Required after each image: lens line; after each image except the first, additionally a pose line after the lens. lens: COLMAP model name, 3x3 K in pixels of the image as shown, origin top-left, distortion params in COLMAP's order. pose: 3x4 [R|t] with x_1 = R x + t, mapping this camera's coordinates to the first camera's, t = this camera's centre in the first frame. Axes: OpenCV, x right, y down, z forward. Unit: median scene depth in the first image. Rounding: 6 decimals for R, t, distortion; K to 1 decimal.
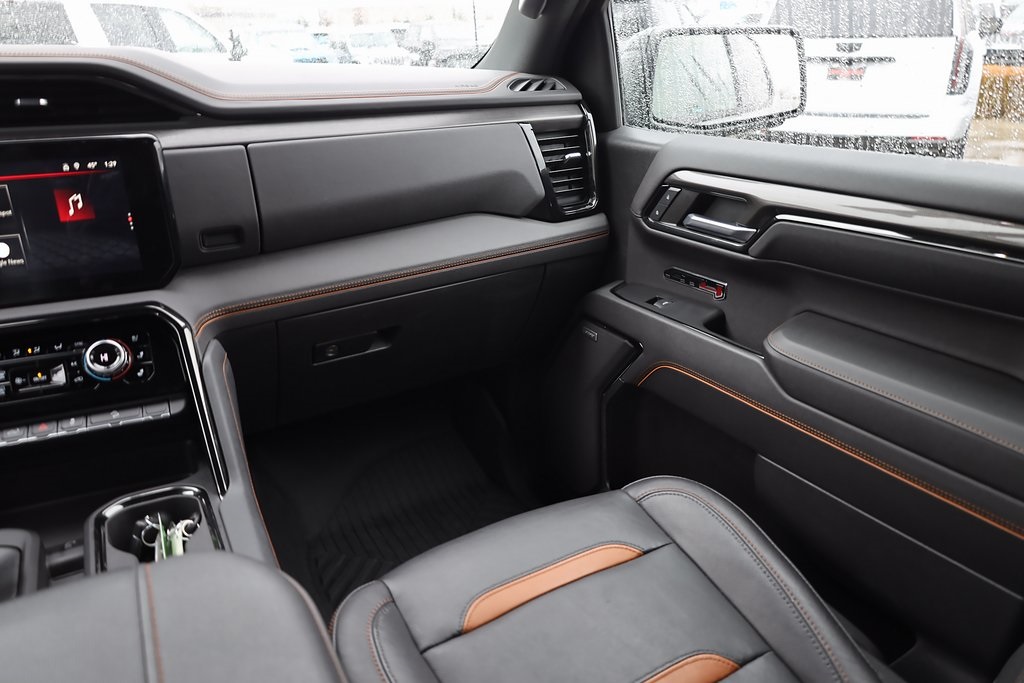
lens RADIAL K [[706.8, 0, 512.0], [0, 706.8, 341.5], [0, 0, 1]] dist [-0.001022, -0.002262]
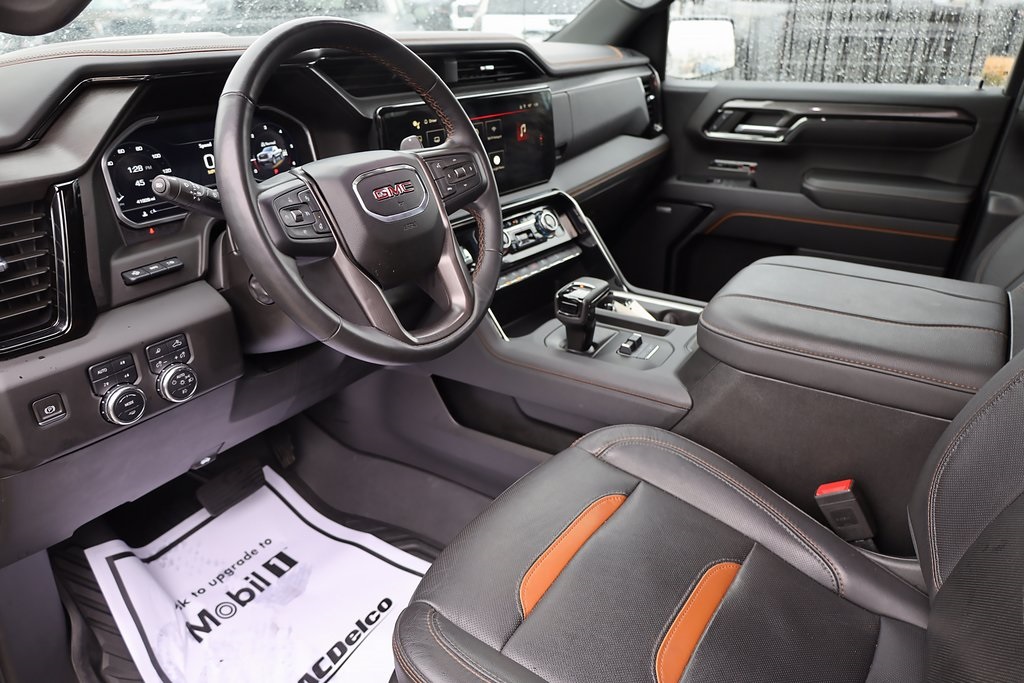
lens RADIAL K [[706.8, 0, 512.0], [0, 706.8, 341.5], [0, 0, 1]] dist [-0.001022, -0.002262]
pose [[0.893850, -0.184784, 0.408519, -1.092692], [0.171106, 0.982753, 0.070140, 0.133825], [-0.414434, 0.007205, 0.910051, -0.382956]]
